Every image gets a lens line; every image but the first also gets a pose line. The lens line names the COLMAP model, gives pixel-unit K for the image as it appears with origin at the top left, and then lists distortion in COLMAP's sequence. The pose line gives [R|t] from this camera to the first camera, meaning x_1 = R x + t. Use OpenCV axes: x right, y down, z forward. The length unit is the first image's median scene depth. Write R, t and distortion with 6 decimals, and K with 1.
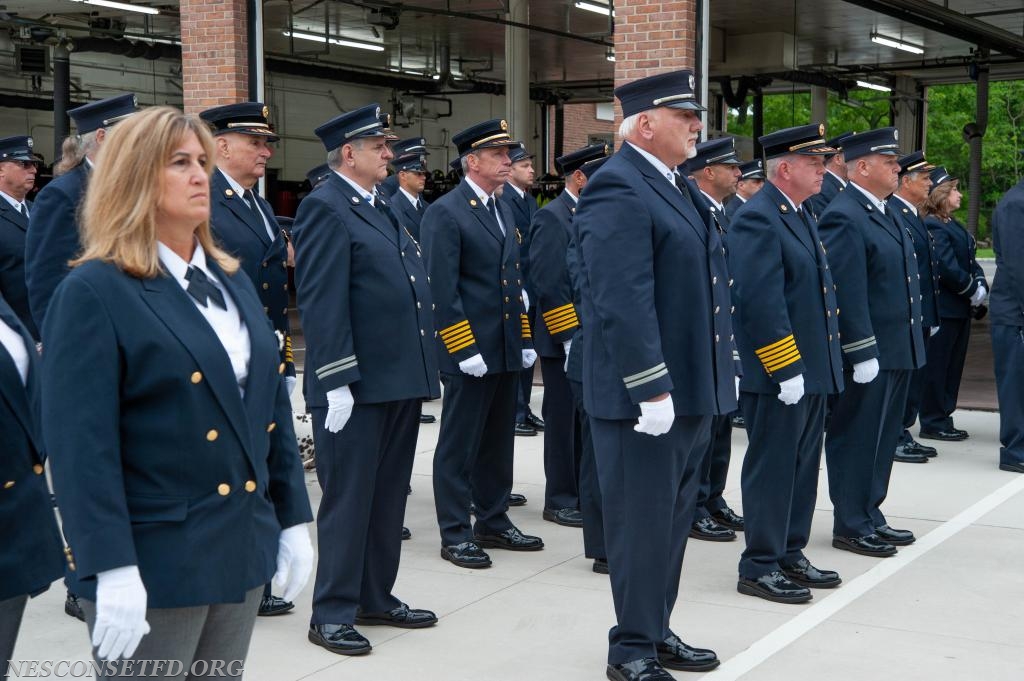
lens RADIAL K [[1594.6, 0, 510.9], [0, 1594.6, 353.7], [0, 0, 1]] dist [0.238587, 0.038310]
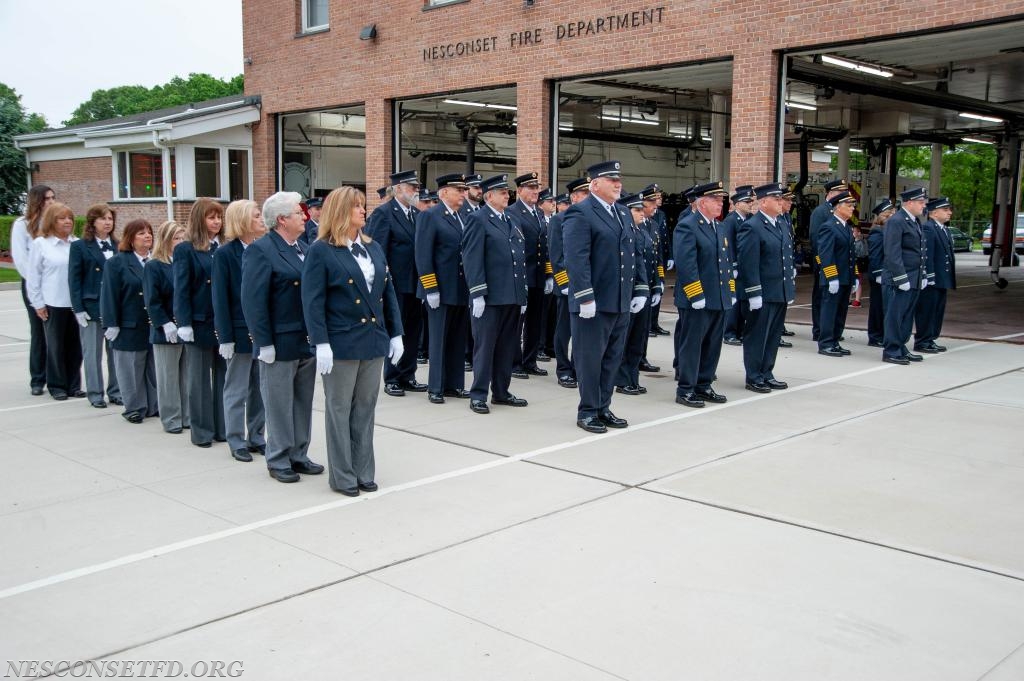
lens RADIAL K [[1002.3, 0, 512.0], [0, 1002.3, 340.5], [0, 0, 1]] dist [-0.086241, 0.345459]
pose [[0.962516, 0.042271, -0.267912, 0.294192], [-0.032723, 0.998663, 0.040005, 0.021050], [0.269245, -0.029739, 0.962612, -0.339169]]
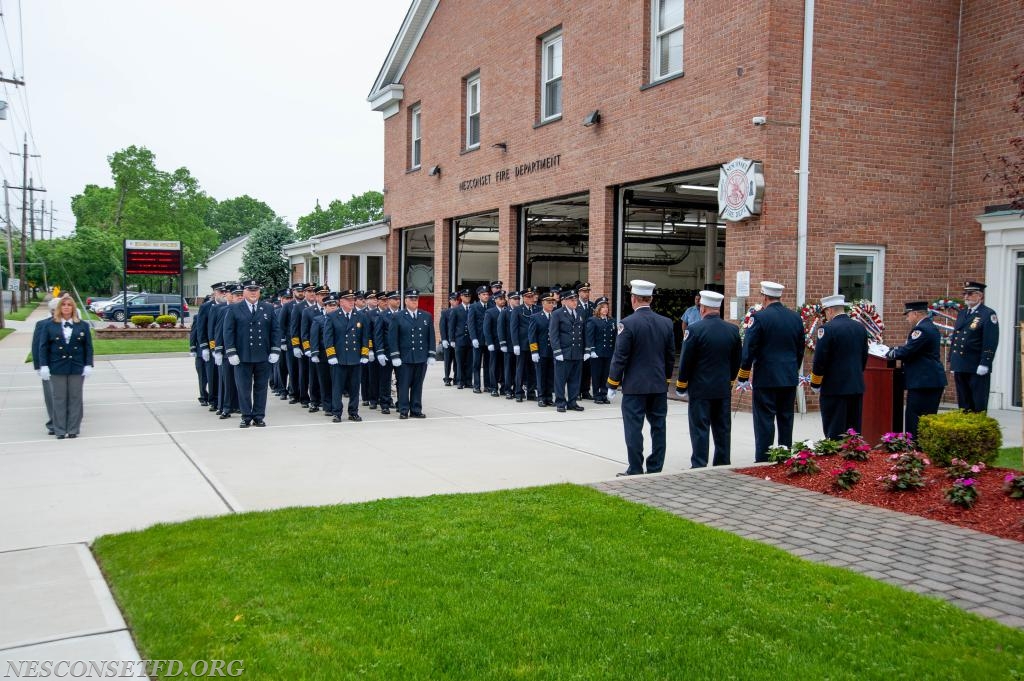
lens RADIAL K [[1002.3, 0, 512.0], [0, 1002.3, 340.5], [0, 0, 1]] dist [-0.086241, 0.345459]
pose [[0.807539, 0.033100, -0.588885, 1.877631], [-0.062741, 0.997580, -0.029965, 0.014514], [0.586468, 0.061145, 0.807661, -0.605731]]
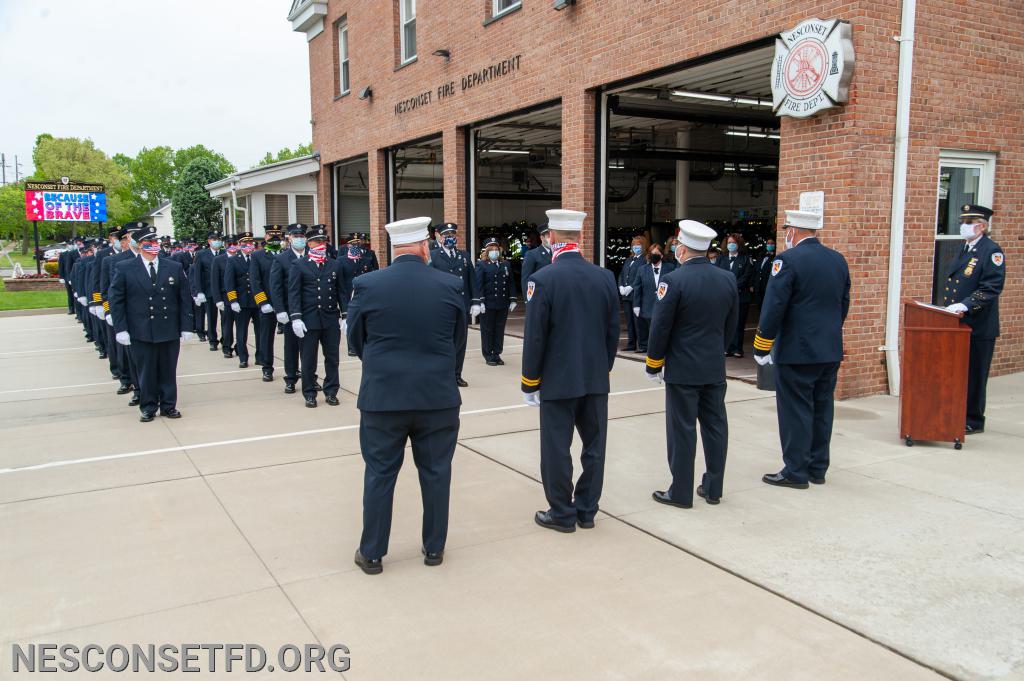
lens RADIAL K [[847.7, 0, 512.0], [0, 847.7, 340.5], [0, 0, 1]] dist [0.029635, 0.001926]
pose [[0.850695, 0.056504, -0.522614, 1.197151], [-0.040470, 0.998295, 0.042057, -0.056891], [0.524099, -0.014628, 0.851532, 0.238087]]
